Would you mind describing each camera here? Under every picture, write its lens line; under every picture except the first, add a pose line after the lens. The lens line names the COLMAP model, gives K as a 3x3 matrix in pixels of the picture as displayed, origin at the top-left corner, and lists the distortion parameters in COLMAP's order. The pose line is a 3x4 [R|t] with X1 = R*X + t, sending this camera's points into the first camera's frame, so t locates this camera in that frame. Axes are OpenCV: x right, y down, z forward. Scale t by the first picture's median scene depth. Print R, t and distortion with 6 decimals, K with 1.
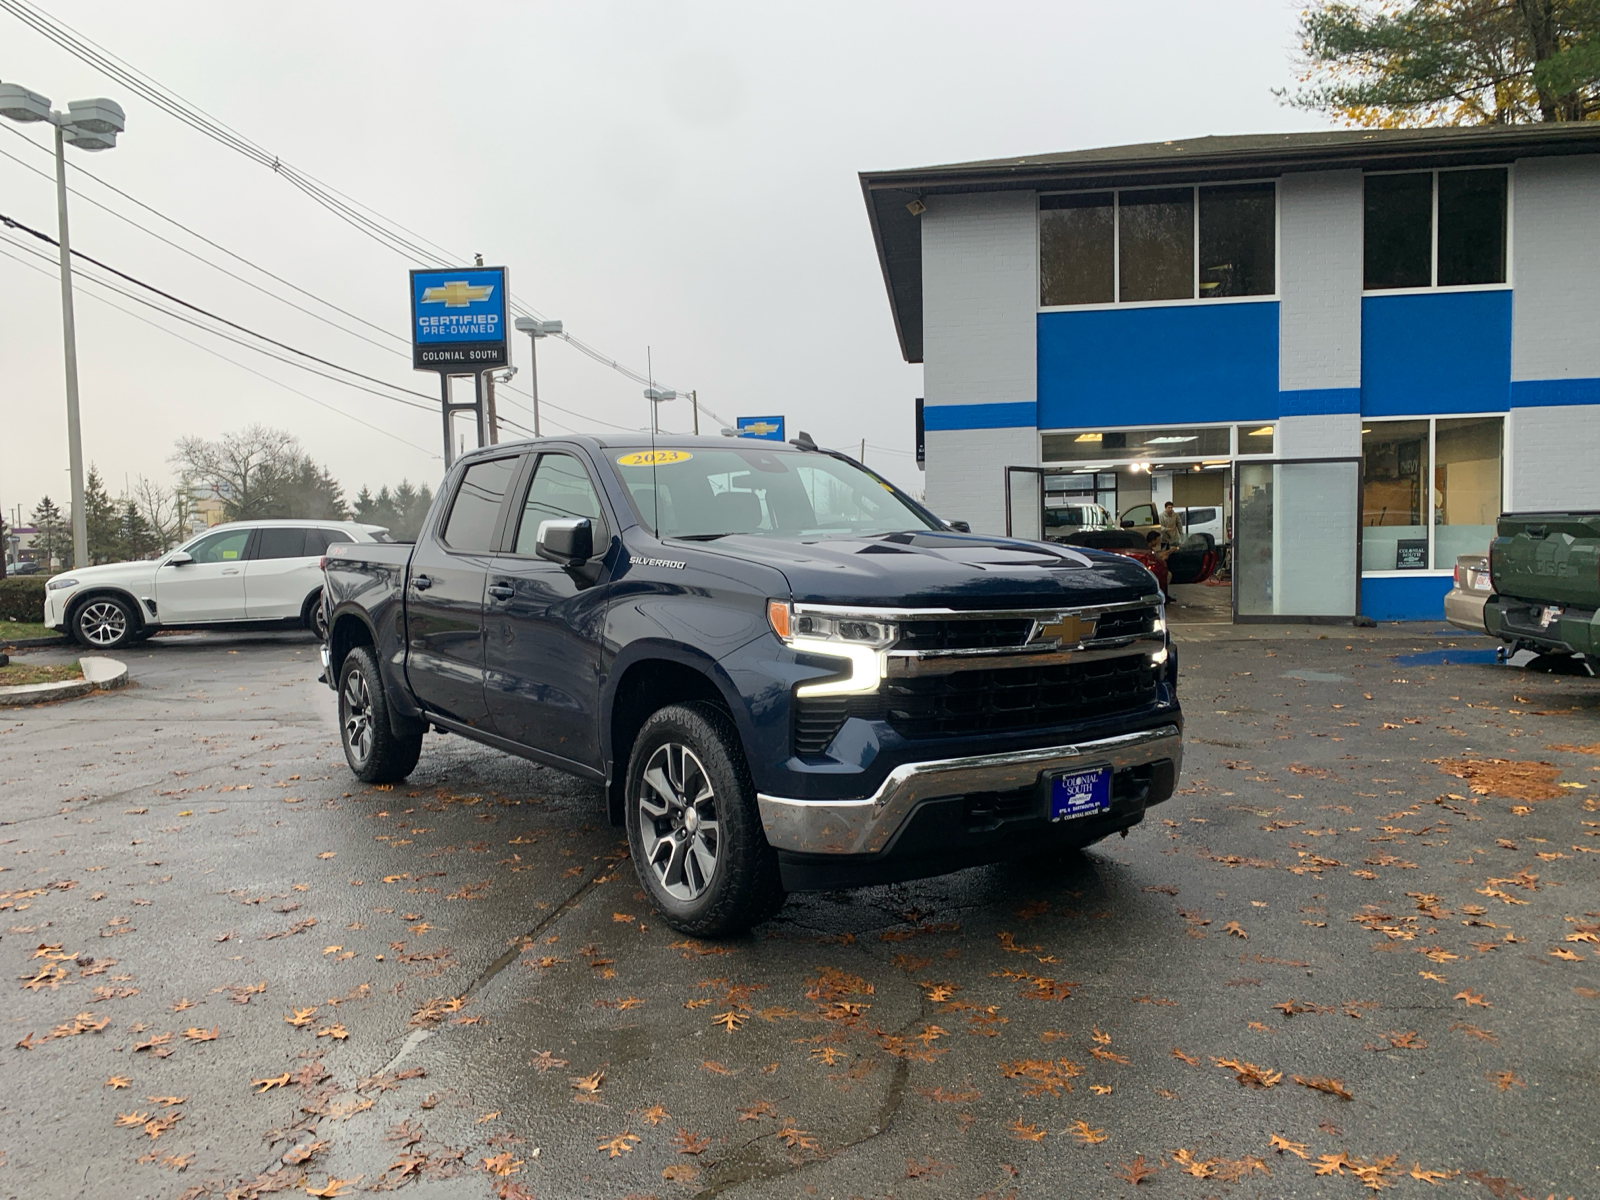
lens RADIAL K [[1181.1, 0, 791.5], [0, 1181.1, 602.6], [0, 0, 1]] dist [0.053367, -0.082674]
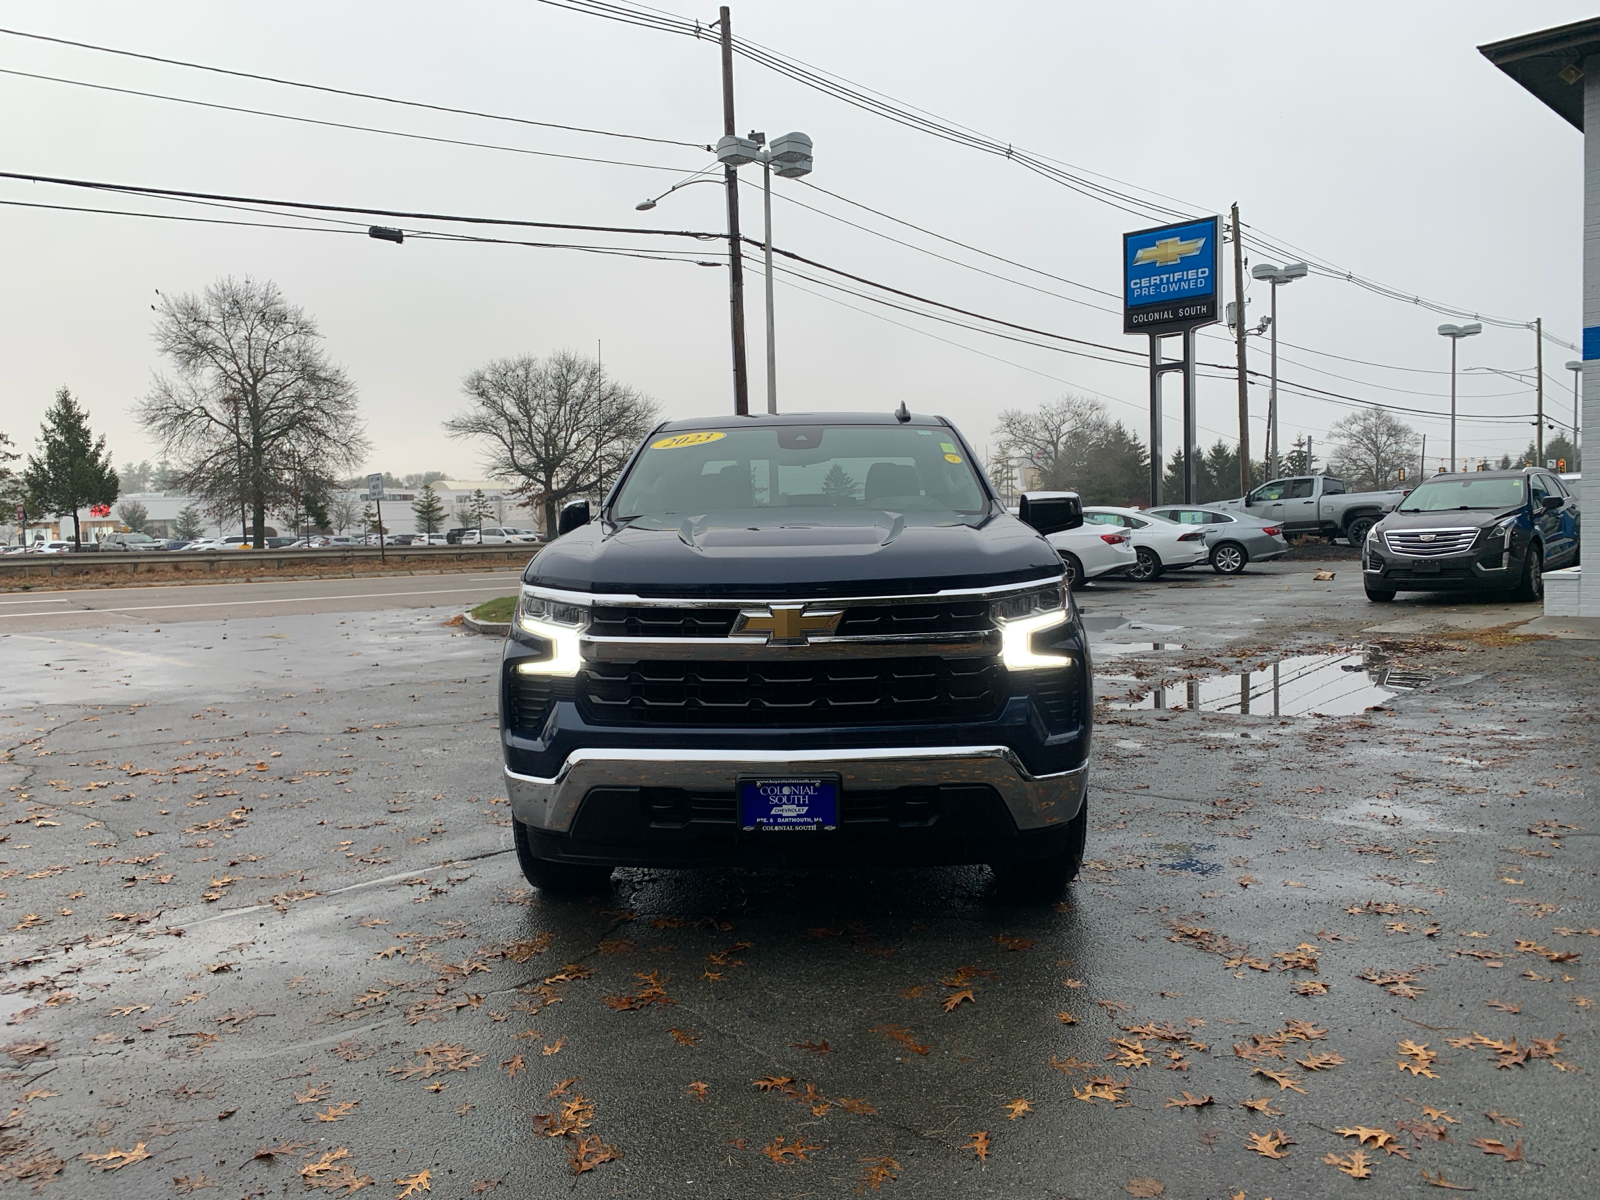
lens RADIAL K [[1181.1, 0, 791.5], [0, 1181.1, 602.6], [0, 0, 1]] dist [0.053367, -0.082674]
pose [[0.794125, 0.040323, -0.606416, 0.170294], [-0.020627, 0.999010, 0.039416, -0.006350], [0.607405, -0.018792, 0.794170, 0.061460]]
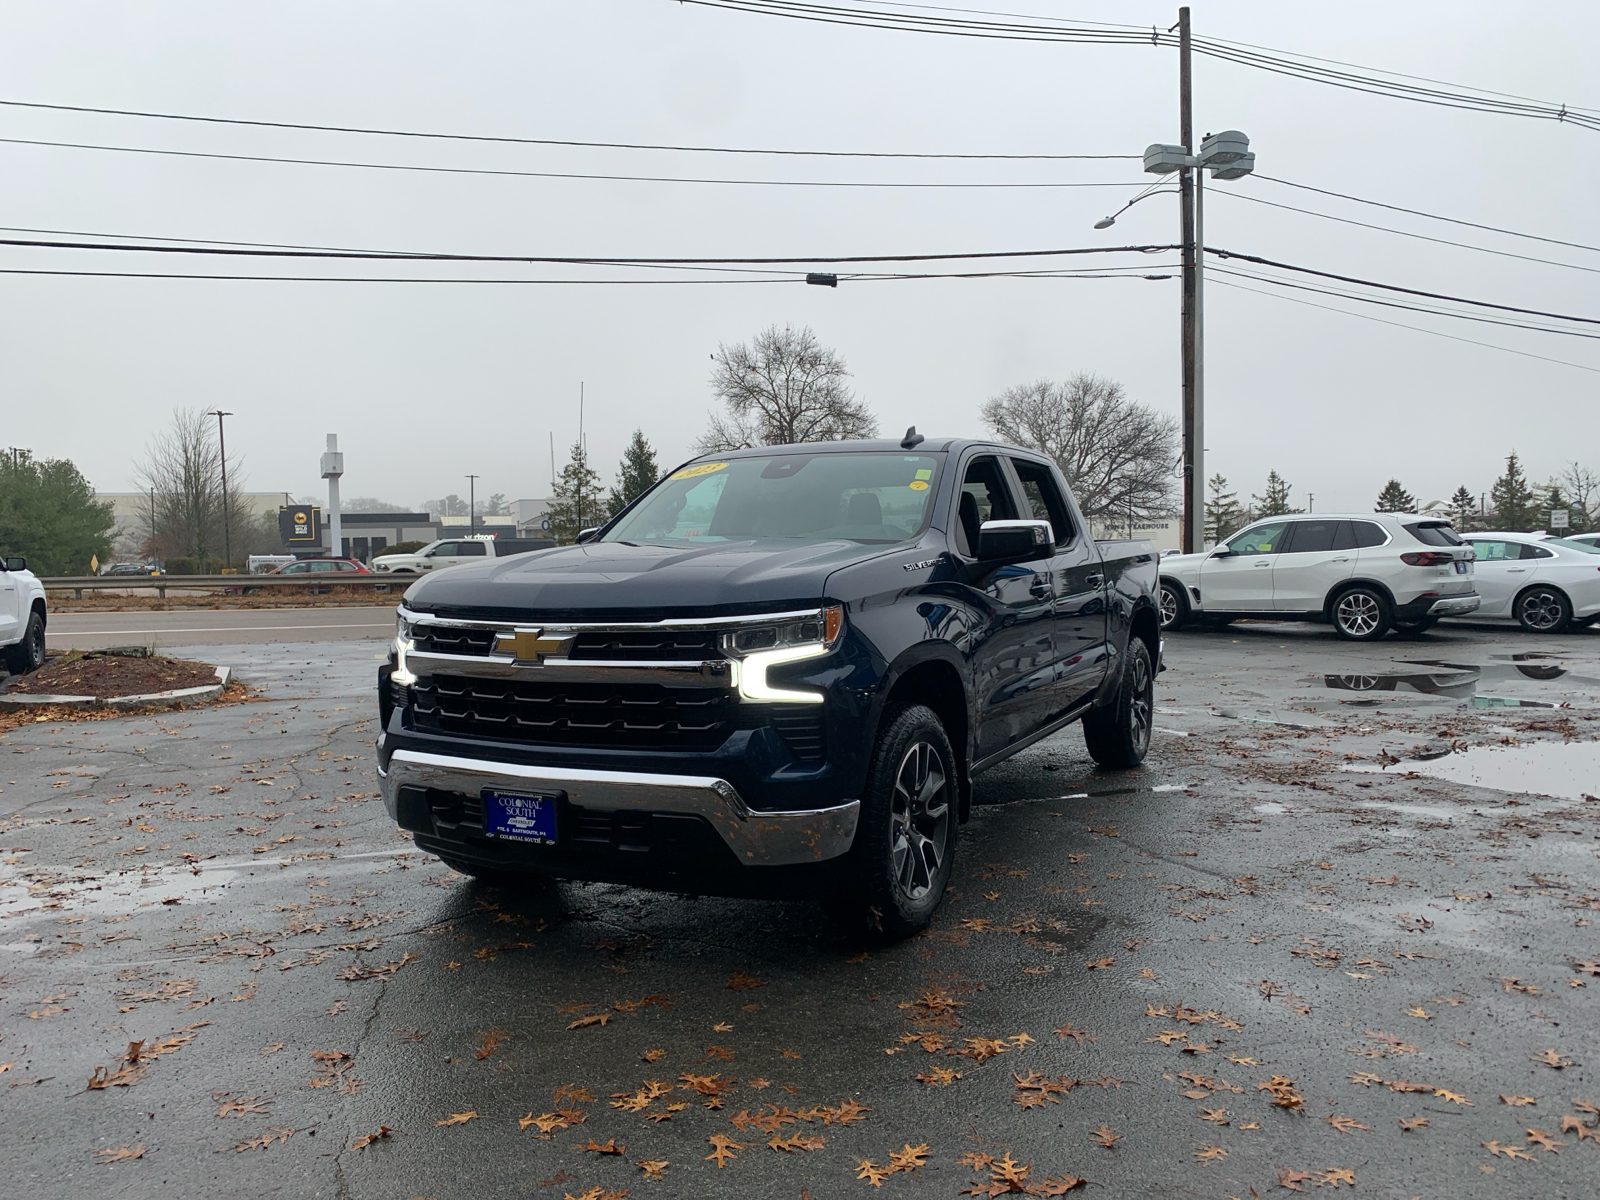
lens RADIAL K [[1178.8, 0, 810.3], [0, 1178.8, 612.7], [0, 0, 1]] dist [0.074745, -0.138324]
pose [[0.469238, 0.052343, -0.881519, 0.258207], [-0.035478, 0.998553, 0.040408, -0.011211], [0.882359, 0.012313, 0.470416, 0.162541]]
